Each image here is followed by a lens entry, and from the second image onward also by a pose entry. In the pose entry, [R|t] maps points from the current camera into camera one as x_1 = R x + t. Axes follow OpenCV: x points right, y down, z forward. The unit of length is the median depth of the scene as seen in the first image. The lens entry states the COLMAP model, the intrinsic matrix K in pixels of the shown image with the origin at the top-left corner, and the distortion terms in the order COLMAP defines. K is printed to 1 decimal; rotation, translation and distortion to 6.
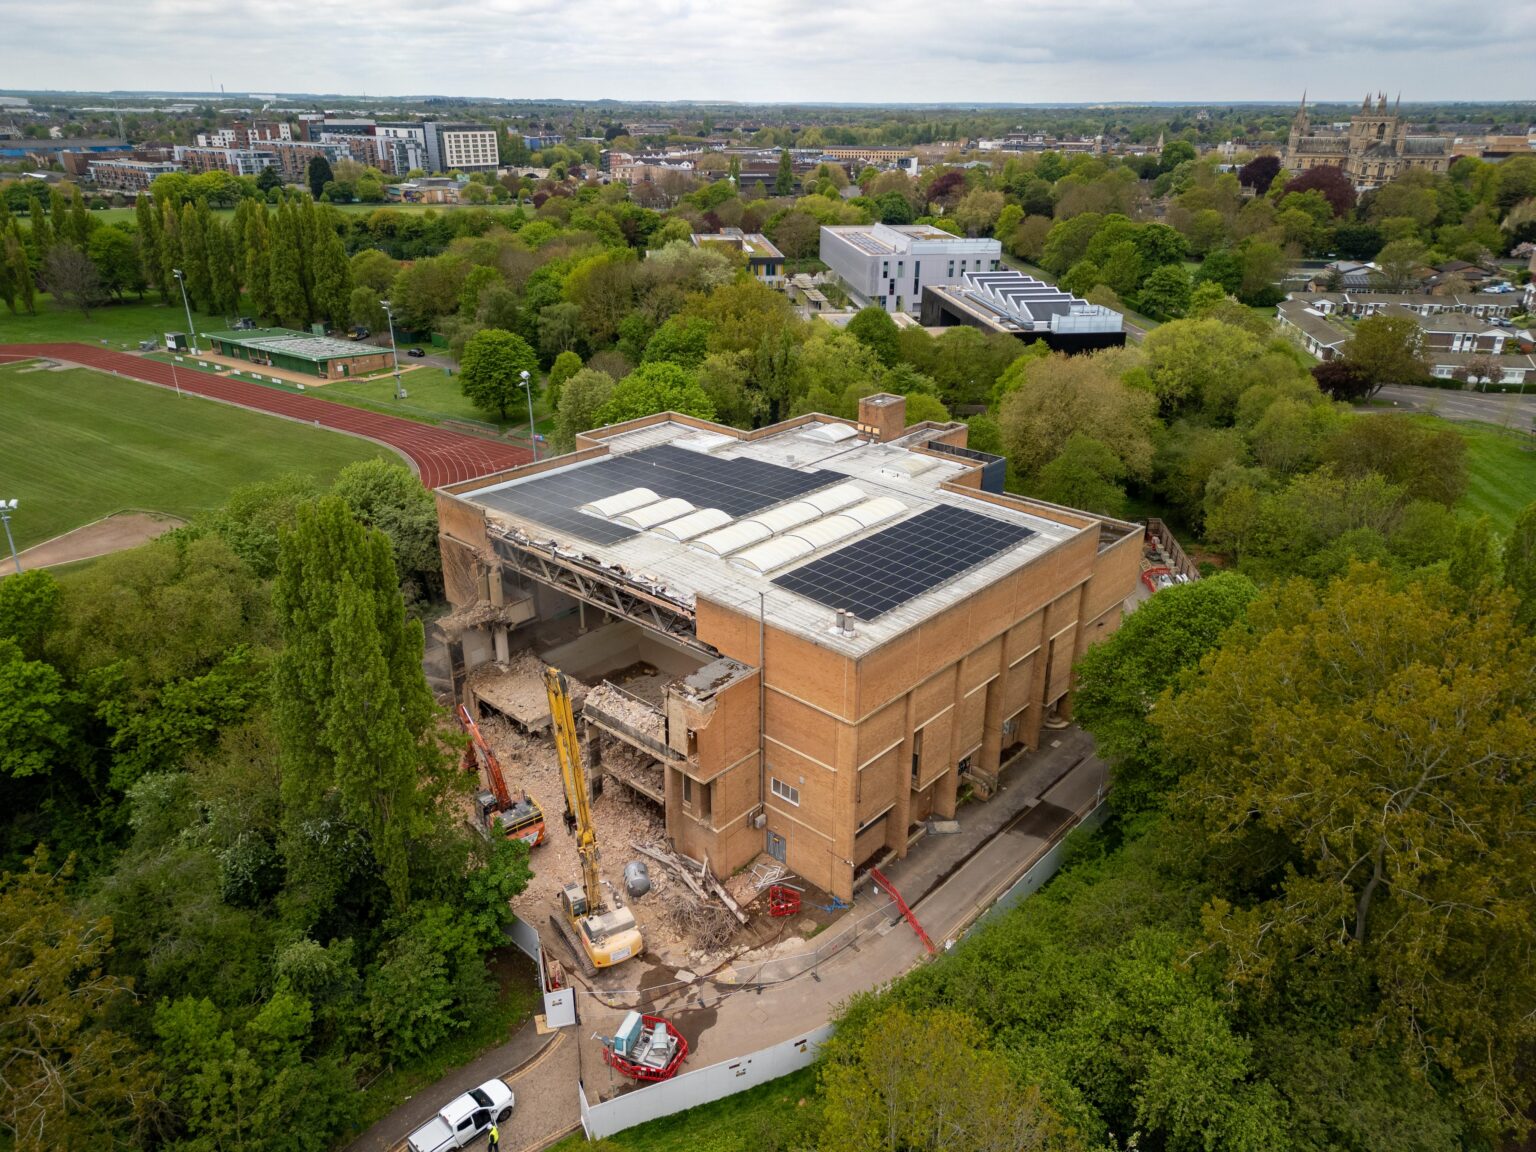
lens RADIAL K [[1068.0, 0, 769.0], [0, 1068.0, 569.2], [0, 0, 1]] dist [0.086220, -0.089861]
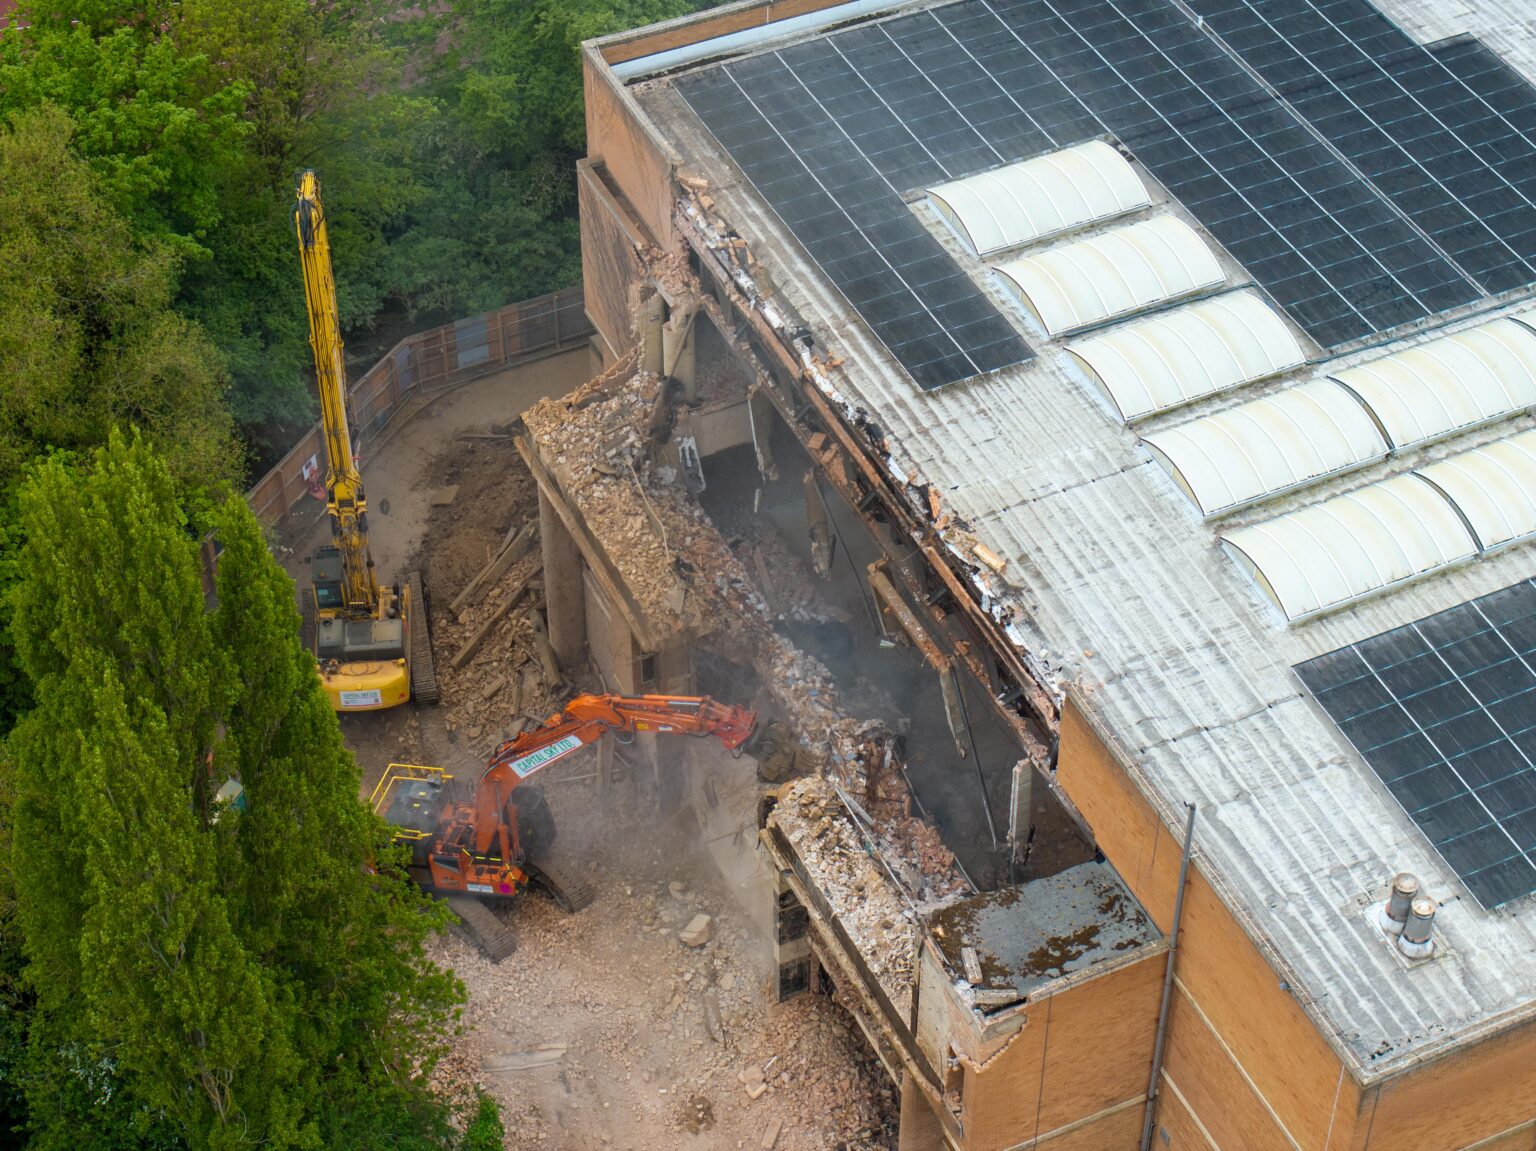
lens RADIAL K [[3068.8, 0, 768.0], [0, 3068.8, 575.5], [0, 0, 1]] dist [-0.024049, -0.126612]
pose [[0.921632, 0.263509, -0.284882, 0.094741], [-0.146999, 0.916461, 0.372144, -0.287013], [0.359147, -0.301102, 0.883375, 0.020872]]
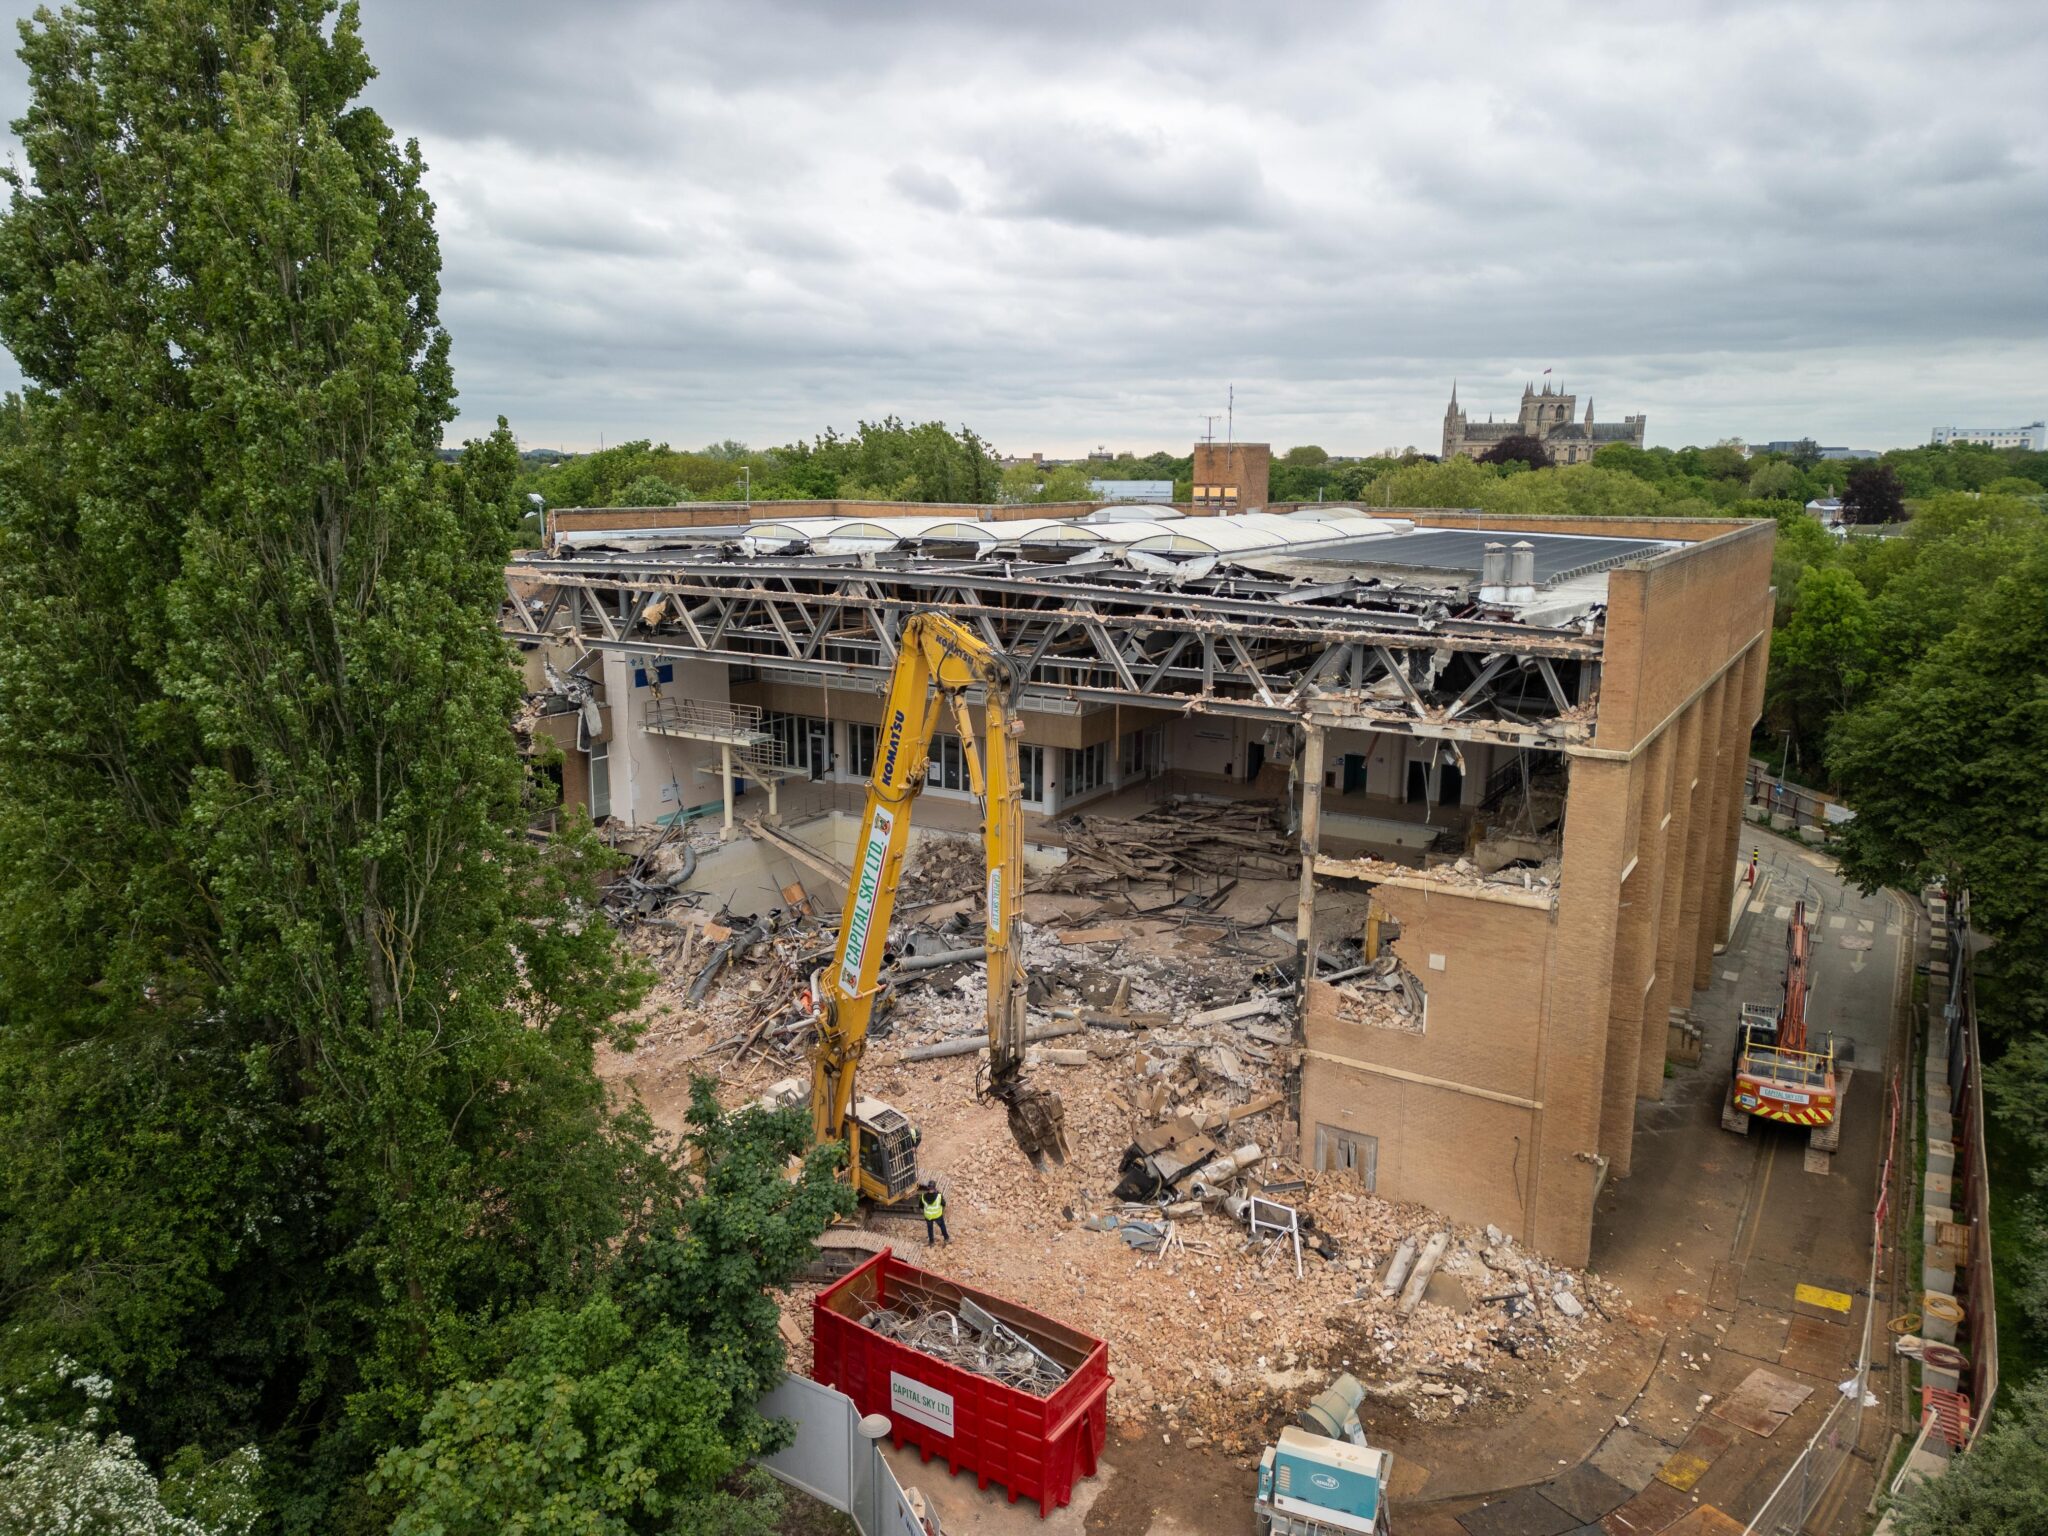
lens RADIAL K [[1424.0, 0, 1025.3], [0, 1424.0, 758.9], [0, 0, 1]] dist [0.086220, -0.089861]
pose [[0.983928, -0.033478, 0.175397, -0.150856], [0.067515, 0.979098, -0.191855, 0.152756], [-0.165308, 0.200614, 0.965623, 0.349139]]
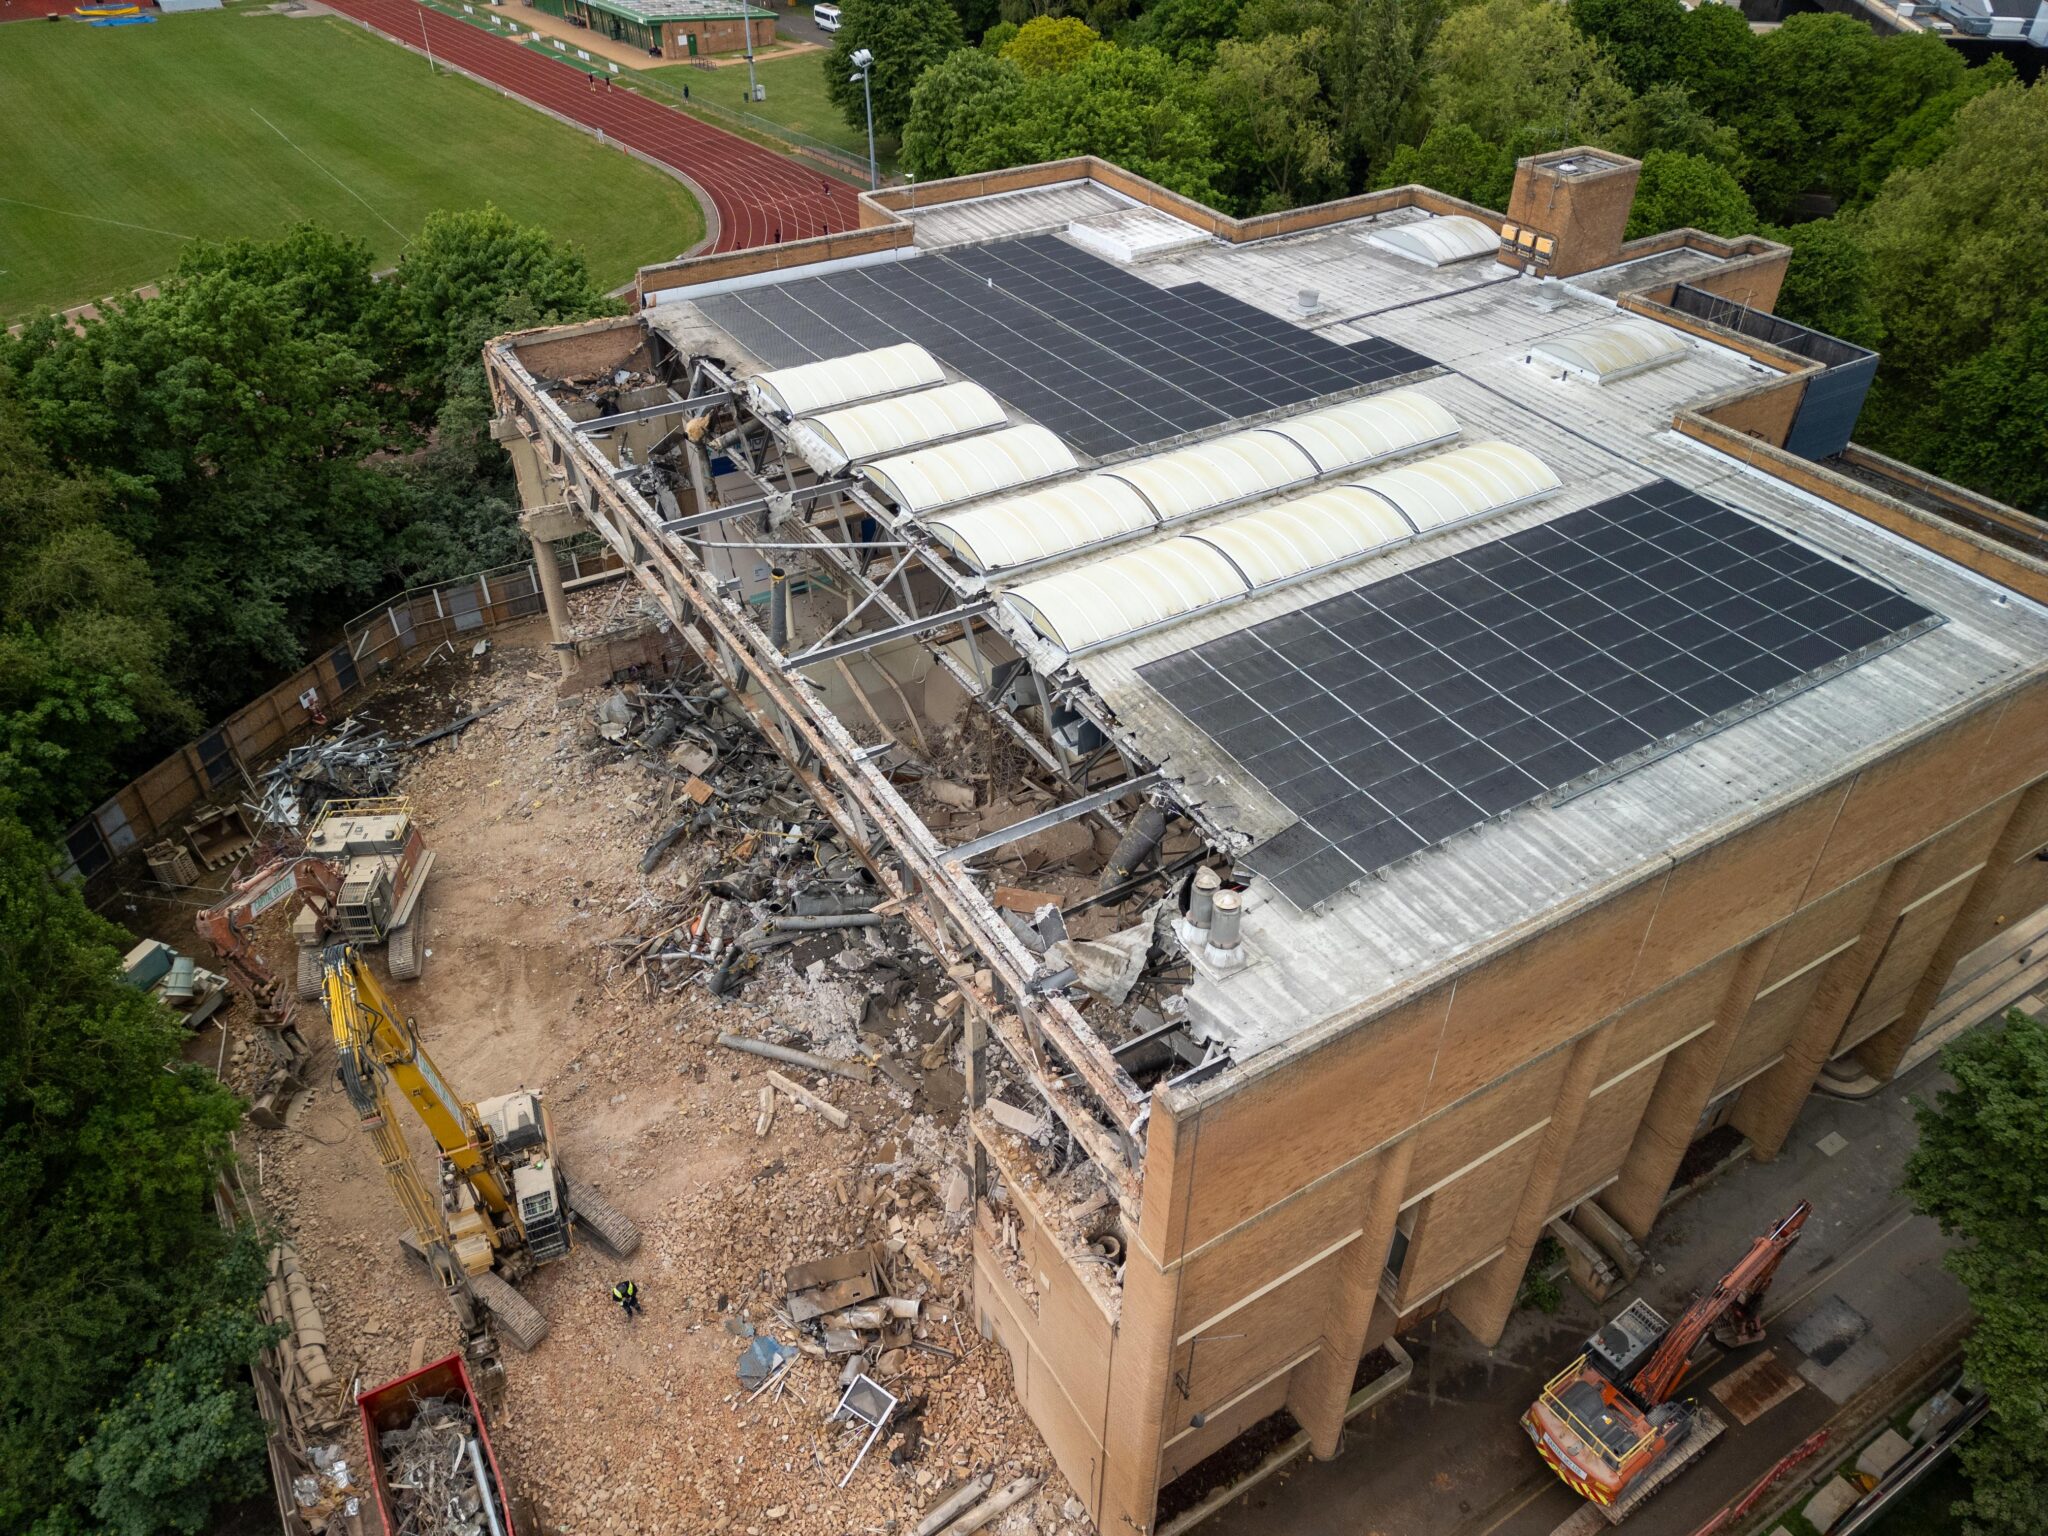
lens RADIAL K [[1424.0, 0, 1025.3], [0, 1424.0, 758.9], [0, 0, 1]] dist [0.086220, -0.089861]
pose [[0.959642, 0.174165, -0.220804, 0.070977], [-0.114799, 0.959358, 0.257787, -0.065451], [0.256728, -0.222035, 0.940634, 0.416559]]
